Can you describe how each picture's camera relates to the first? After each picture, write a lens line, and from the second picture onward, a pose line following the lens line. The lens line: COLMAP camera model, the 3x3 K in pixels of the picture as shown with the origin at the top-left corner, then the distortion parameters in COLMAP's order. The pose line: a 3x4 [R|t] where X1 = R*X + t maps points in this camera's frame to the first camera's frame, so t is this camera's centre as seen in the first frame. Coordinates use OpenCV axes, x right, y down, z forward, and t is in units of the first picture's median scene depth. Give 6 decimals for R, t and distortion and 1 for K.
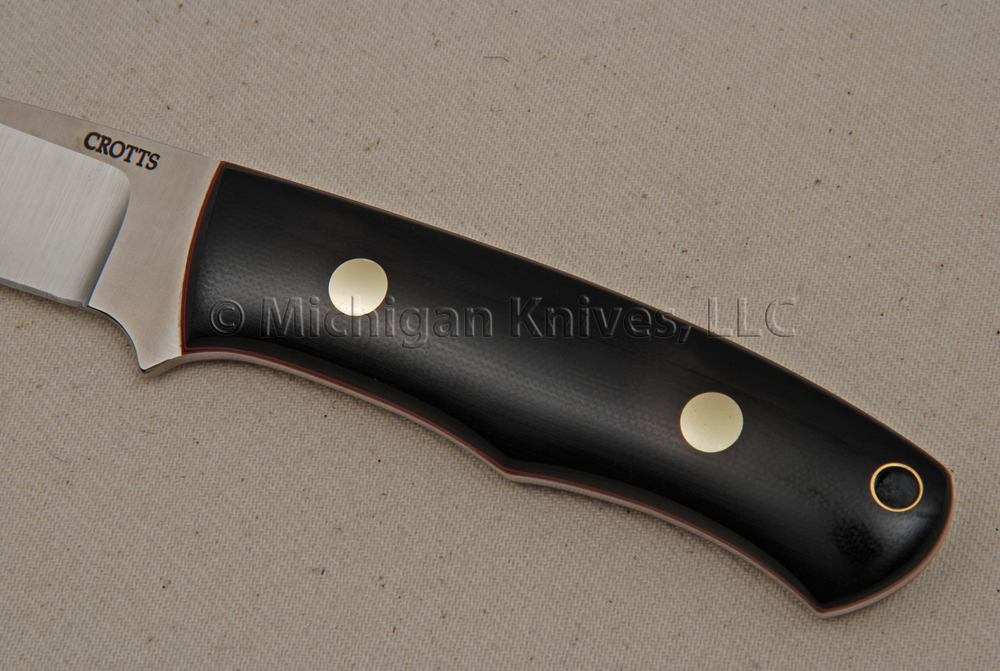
lens RADIAL K [[3794.0, 0, 500.0], [0, 3794.0, 335.5], [0, 0, 1]] dist [-0.052686, 0.256995]
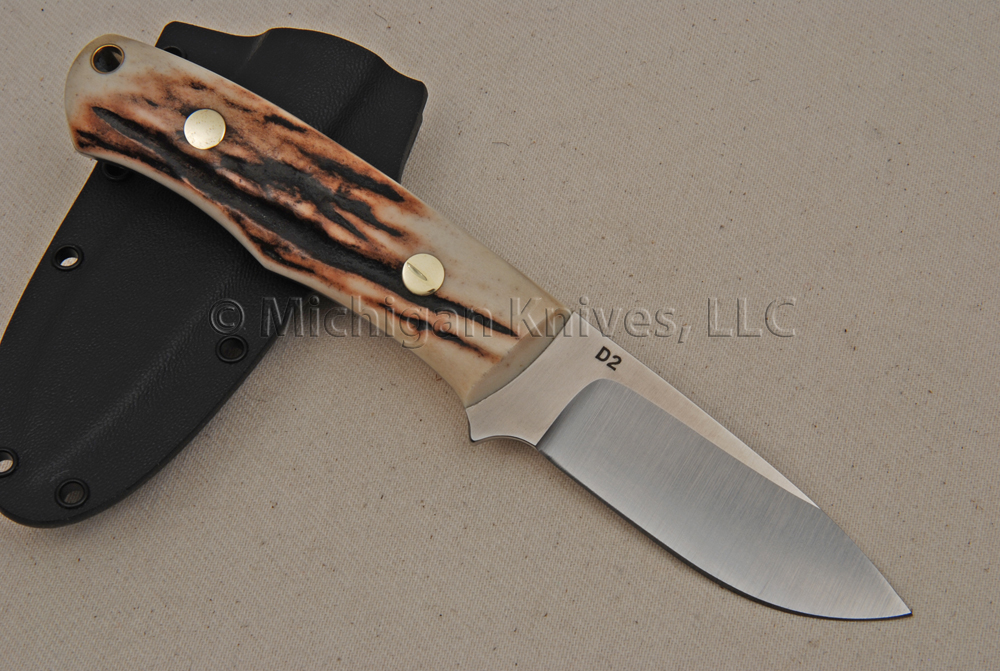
lens RADIAL K [[2161.7, 0, 499.6], [0, 2161.7, 360.5], [0, 0, 1]] dist [0.014289, 0.013677]
pose [[0.999996, -0.001384, -0.002613, 0.000547], [0.001417, 0.999920, 0.012544, -0.000238], [0.002595, -0.012547, 0.999918, 0.173038]]
